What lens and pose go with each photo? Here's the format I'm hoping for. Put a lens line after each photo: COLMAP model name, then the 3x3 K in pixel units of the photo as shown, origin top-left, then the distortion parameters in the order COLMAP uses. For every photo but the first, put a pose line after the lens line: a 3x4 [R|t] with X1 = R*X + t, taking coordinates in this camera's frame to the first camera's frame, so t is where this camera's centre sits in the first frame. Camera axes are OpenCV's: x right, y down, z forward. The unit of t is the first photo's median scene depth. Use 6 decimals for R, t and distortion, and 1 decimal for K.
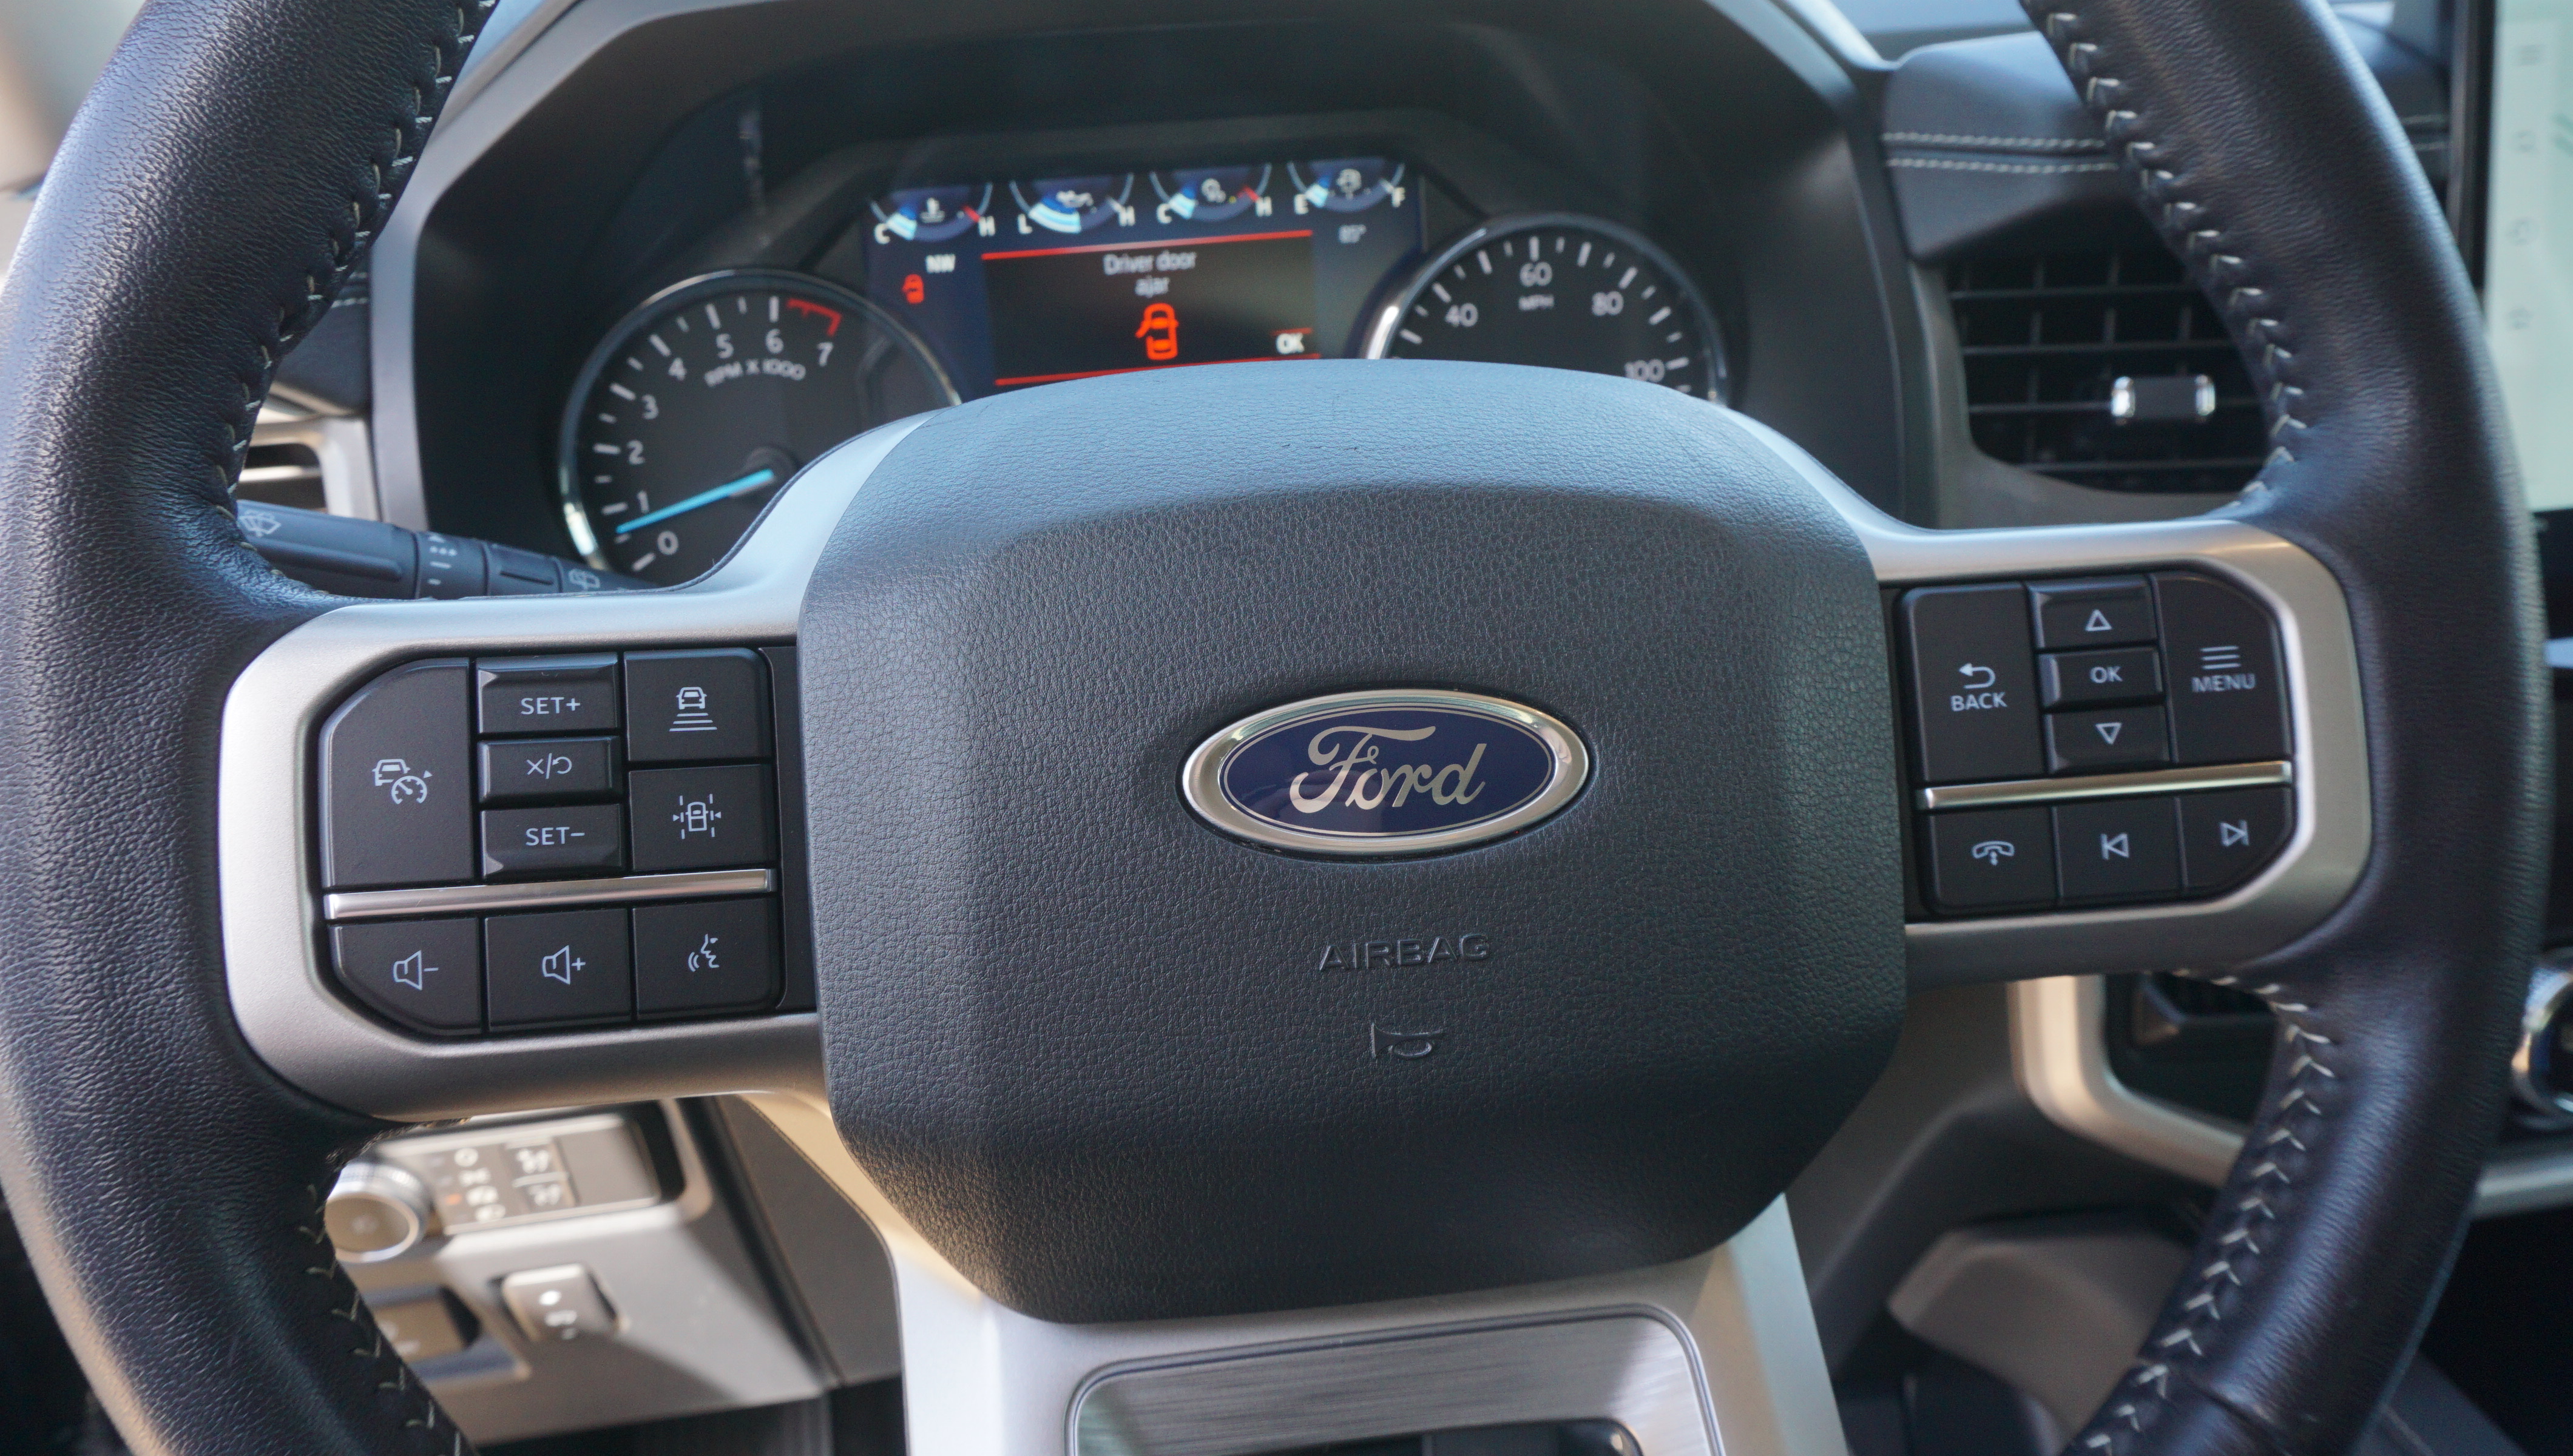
lens RADIAL K [[1721.8, 0, 1295.7], [0, 1721.8, 720.9], [0, 0, 1]] dist [-0.039874, 0.032663]
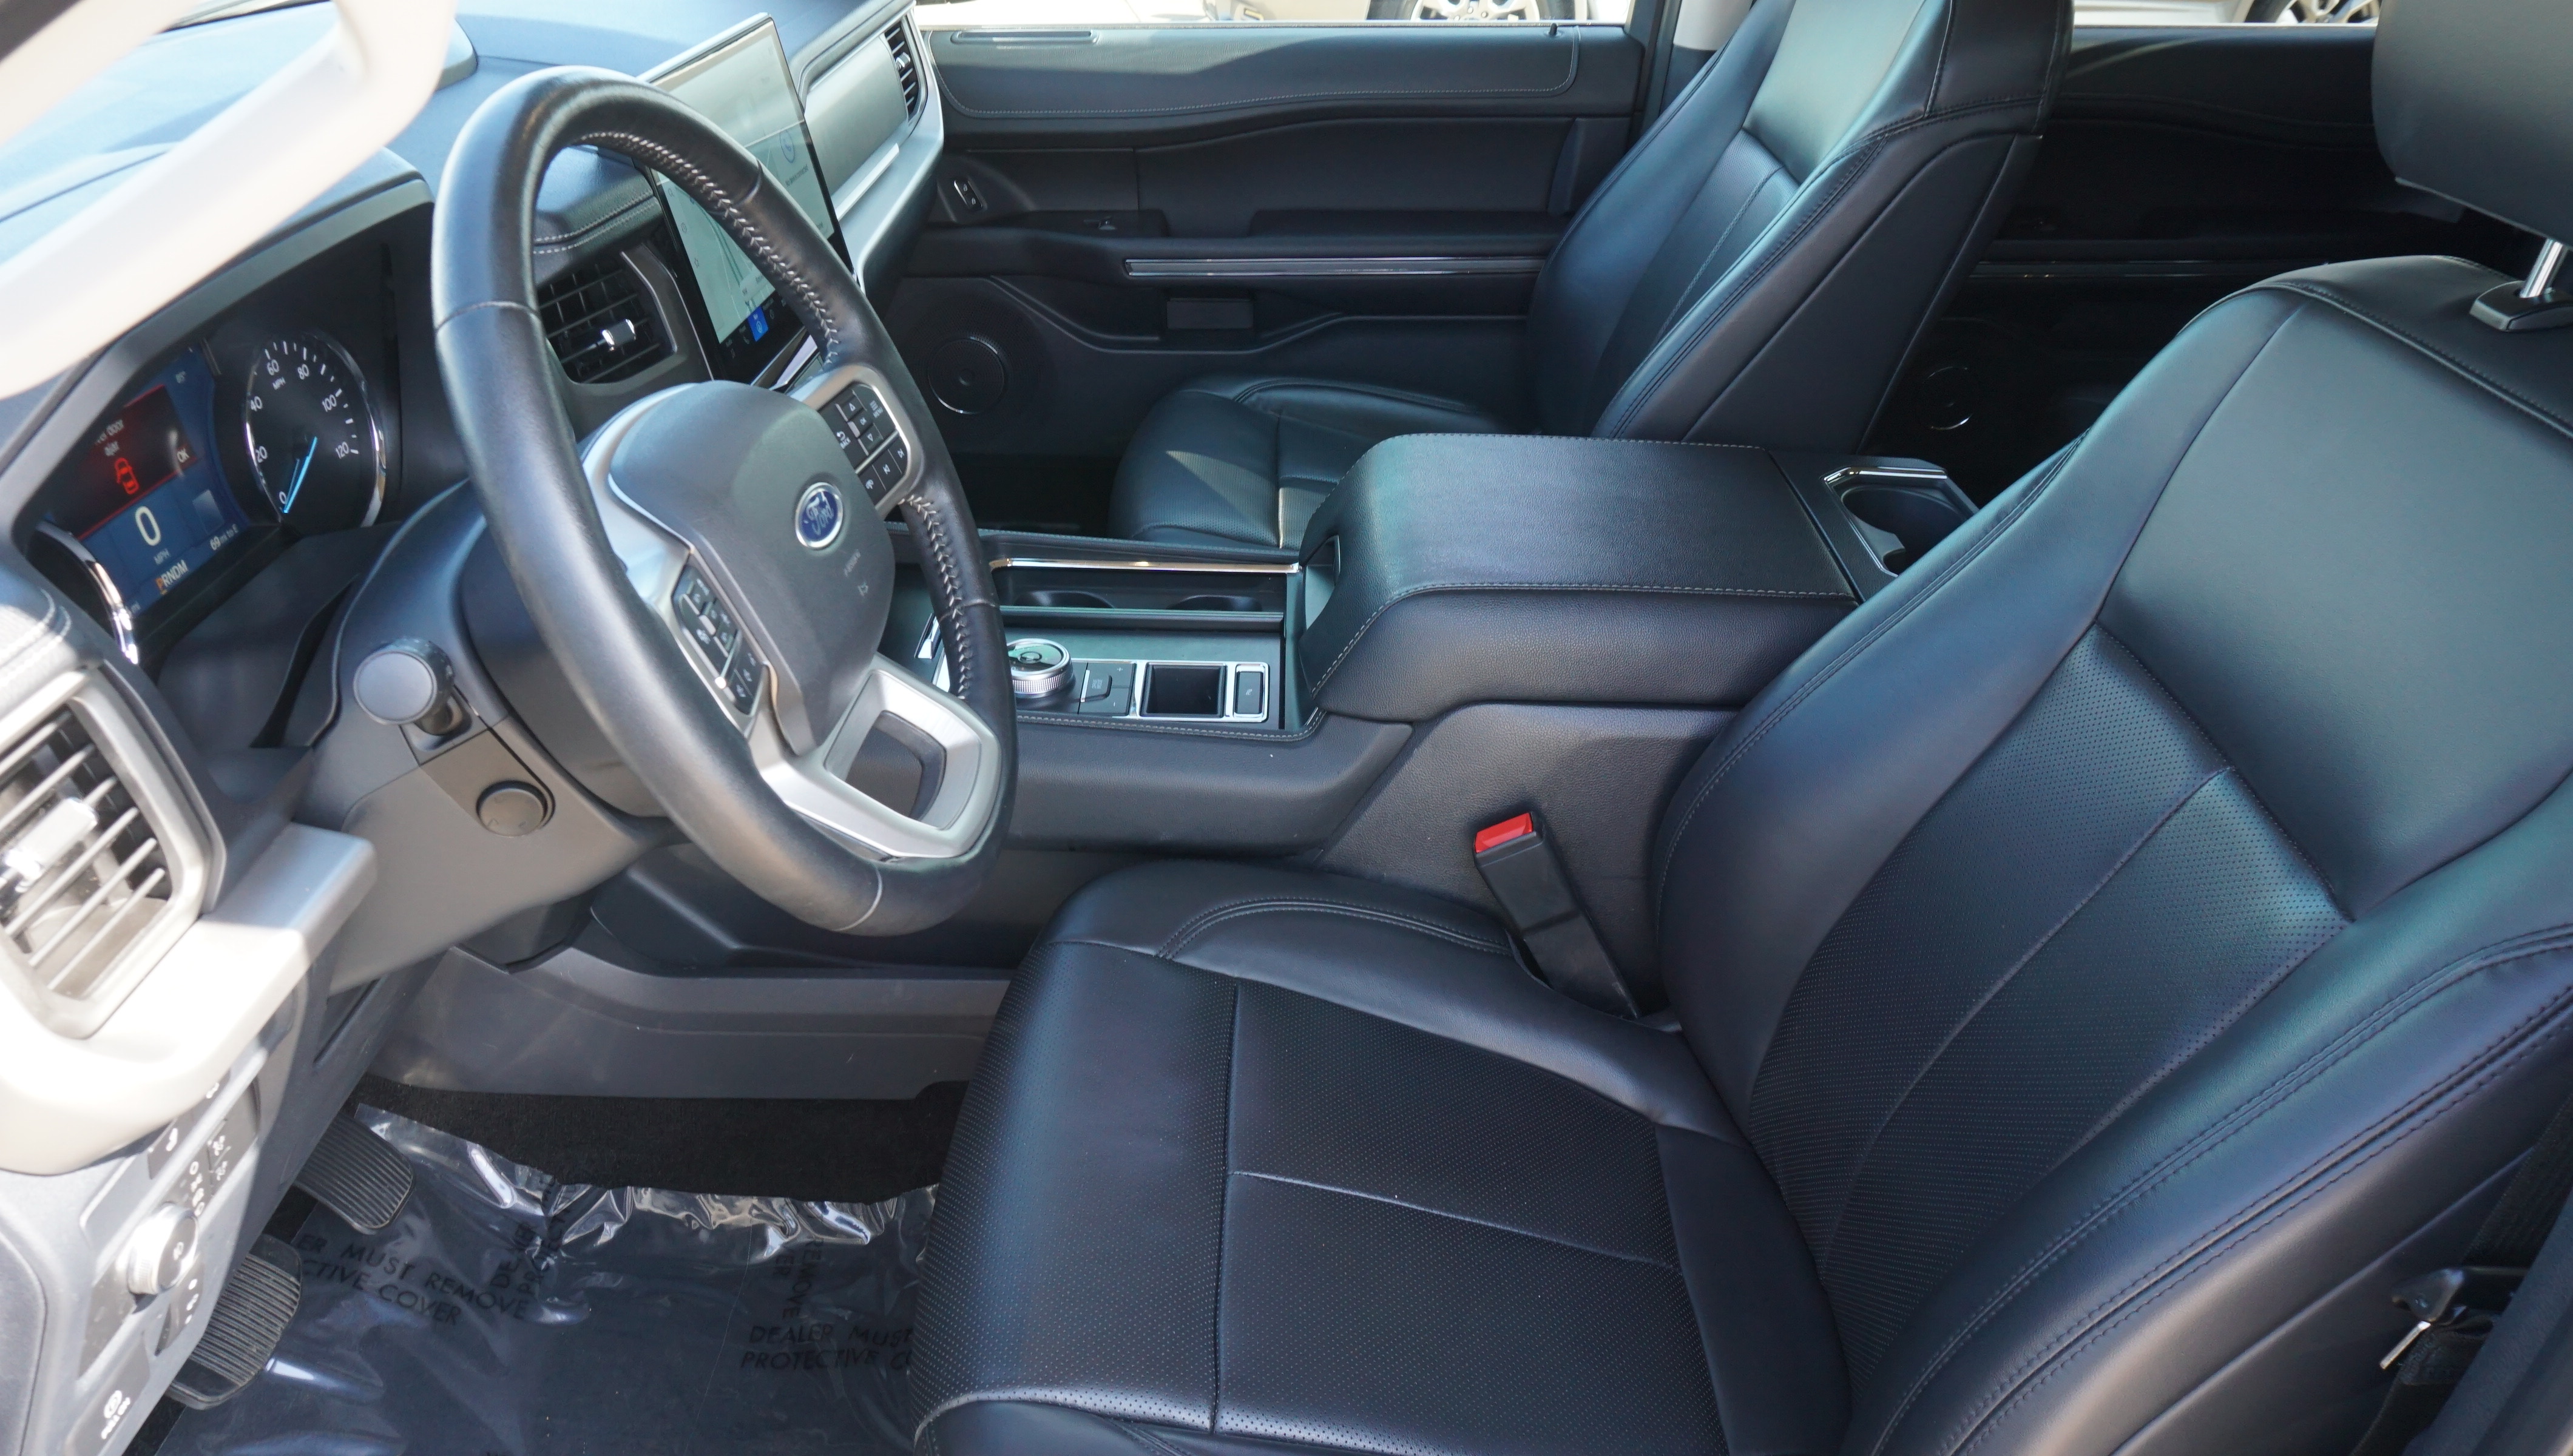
lens RADIAL K [[1721.8, 0, 1283.3], [0, 1721.8, 729.9], [0, 0, 1]] dist [-0.039874, 0.032663]
pose [[0.196368, -0.460711, 0.865555, -2.305416], [0.353874, 0.856547, 0.375633, -0.439748], [-0.914447, 0.232535, 0.331232, -0.616482]]
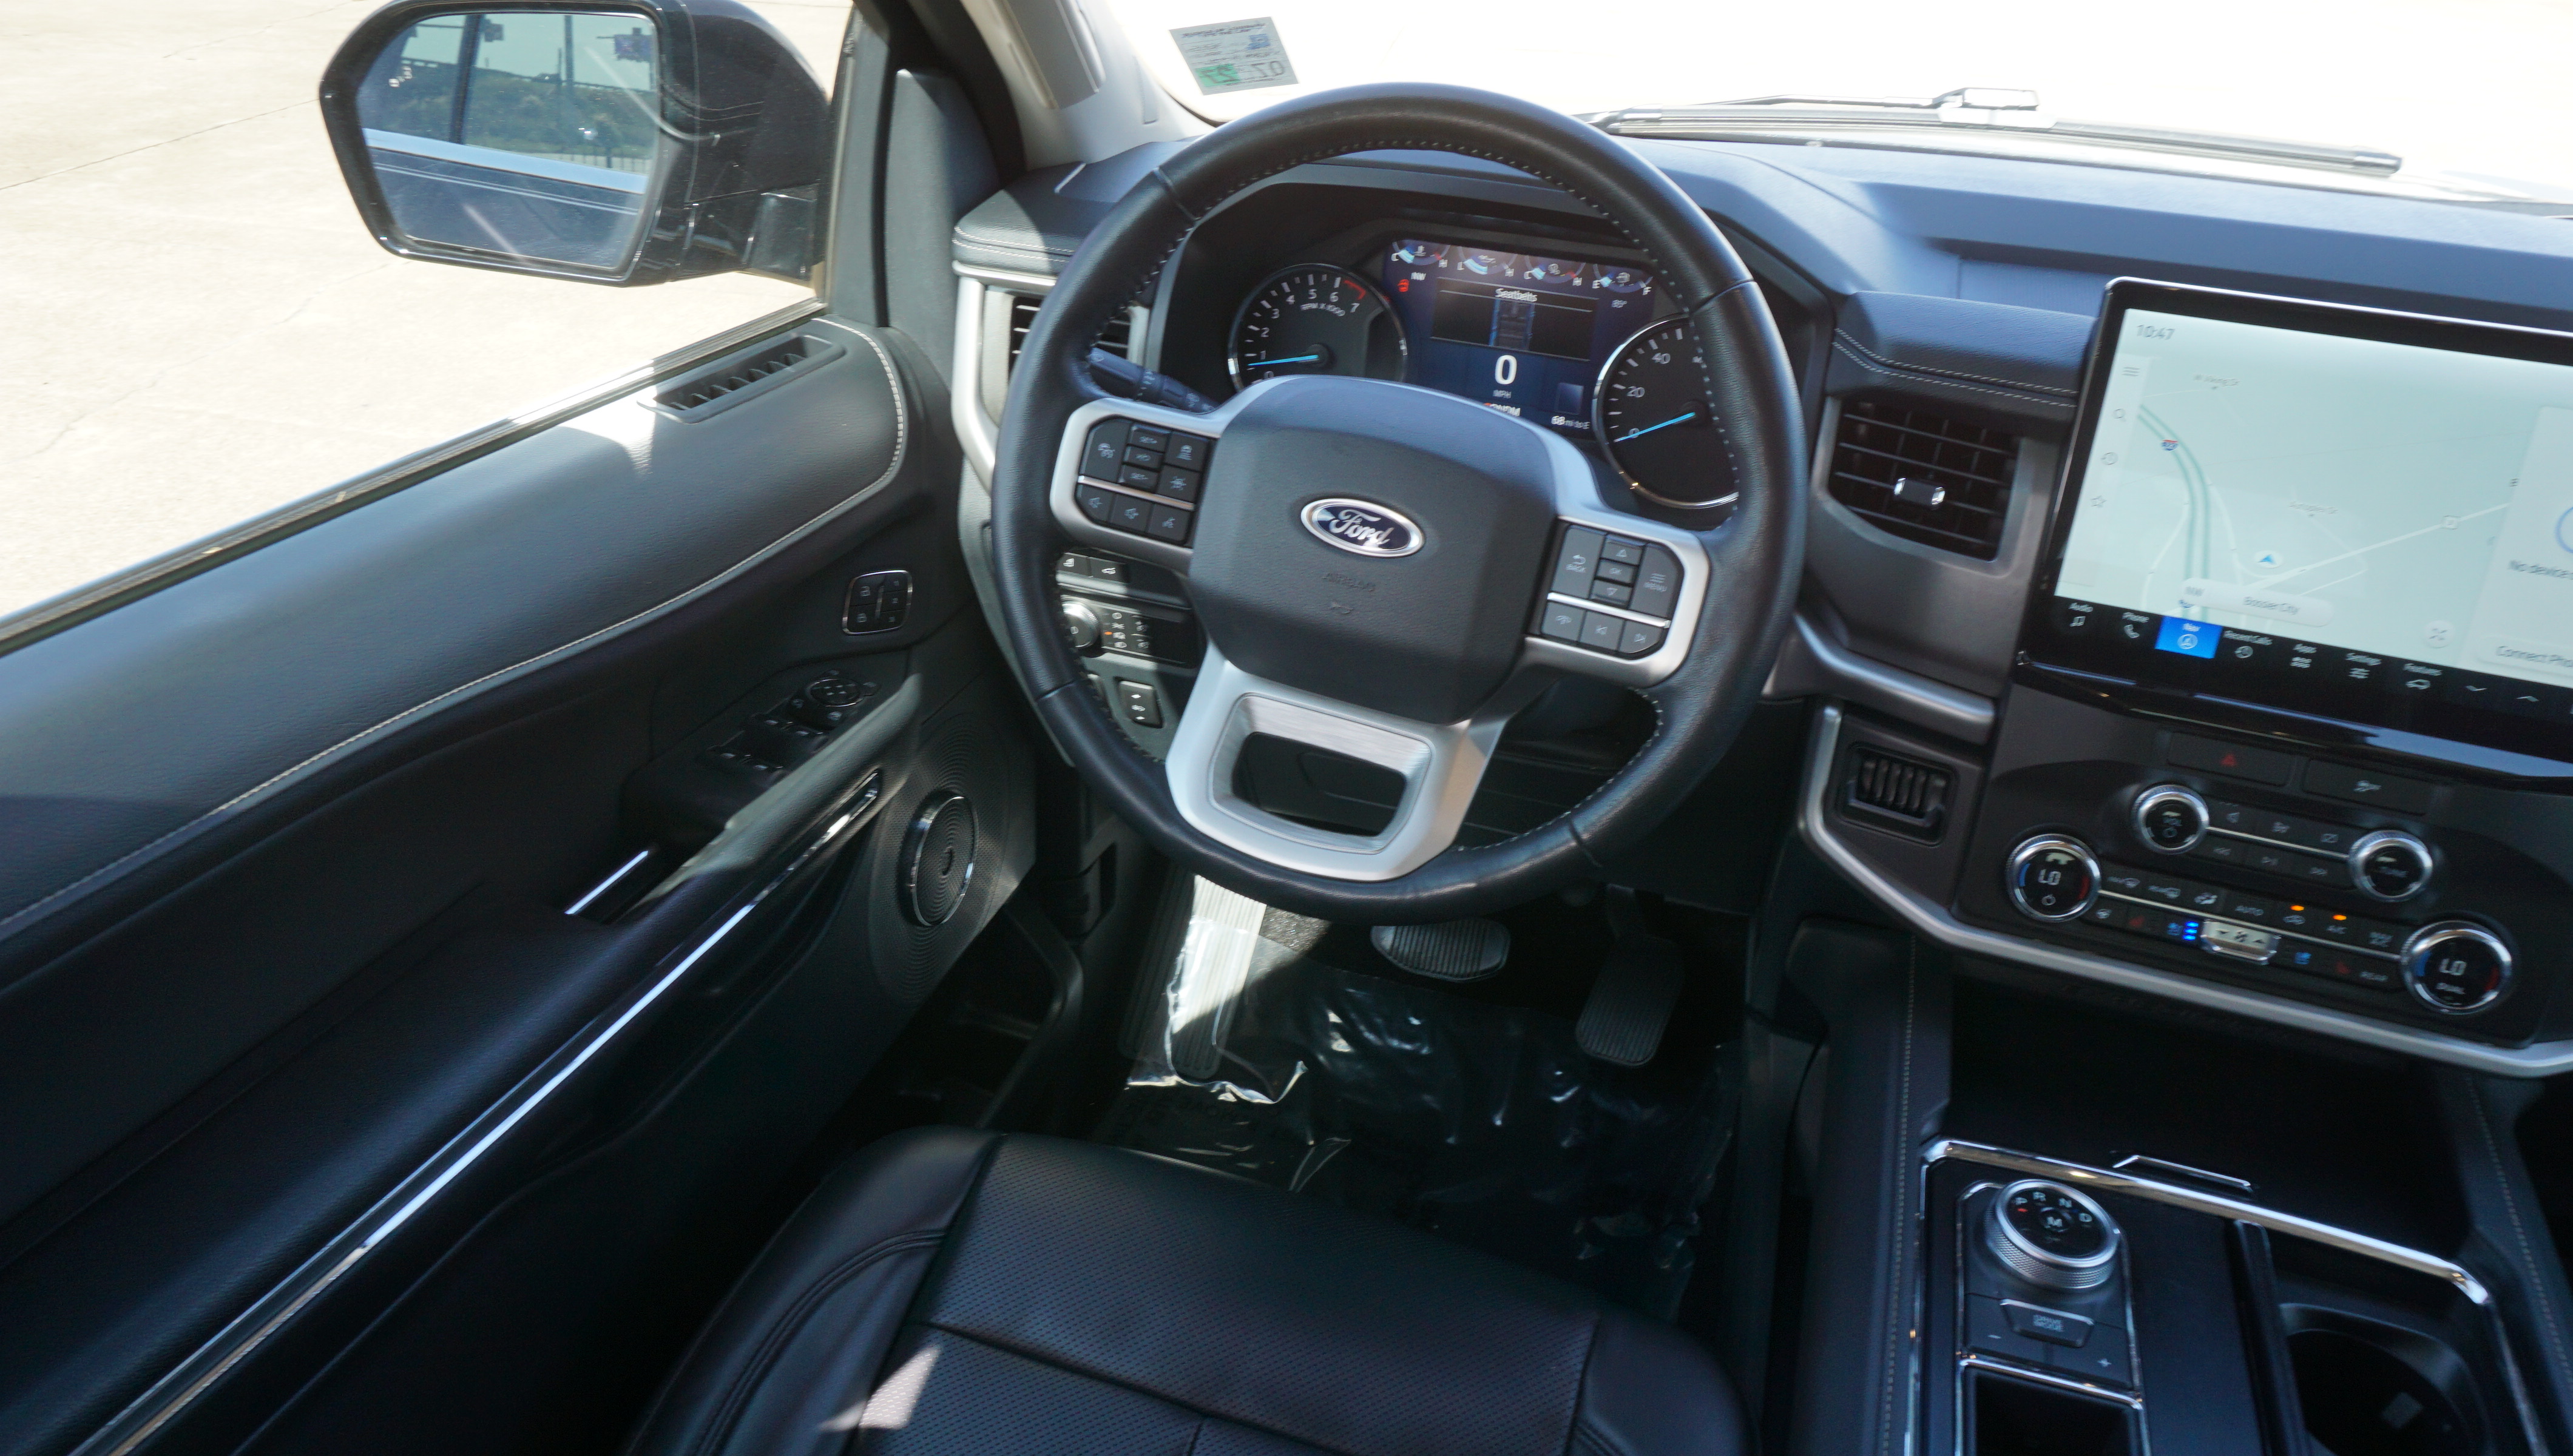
lens RADIAL K [[1721.8, 0, 1308.4], [0, 1721.8, 731.1], [0, 0, 1]] dist [-0.039874, 0.032663]
pose [[0.869234, 0.321457, -0.375629, 1.147644], [-0.274739, 0.945724, 0.173566, -0.125175], [0.411035, -0.047670, 0.910372, -1.762757]]
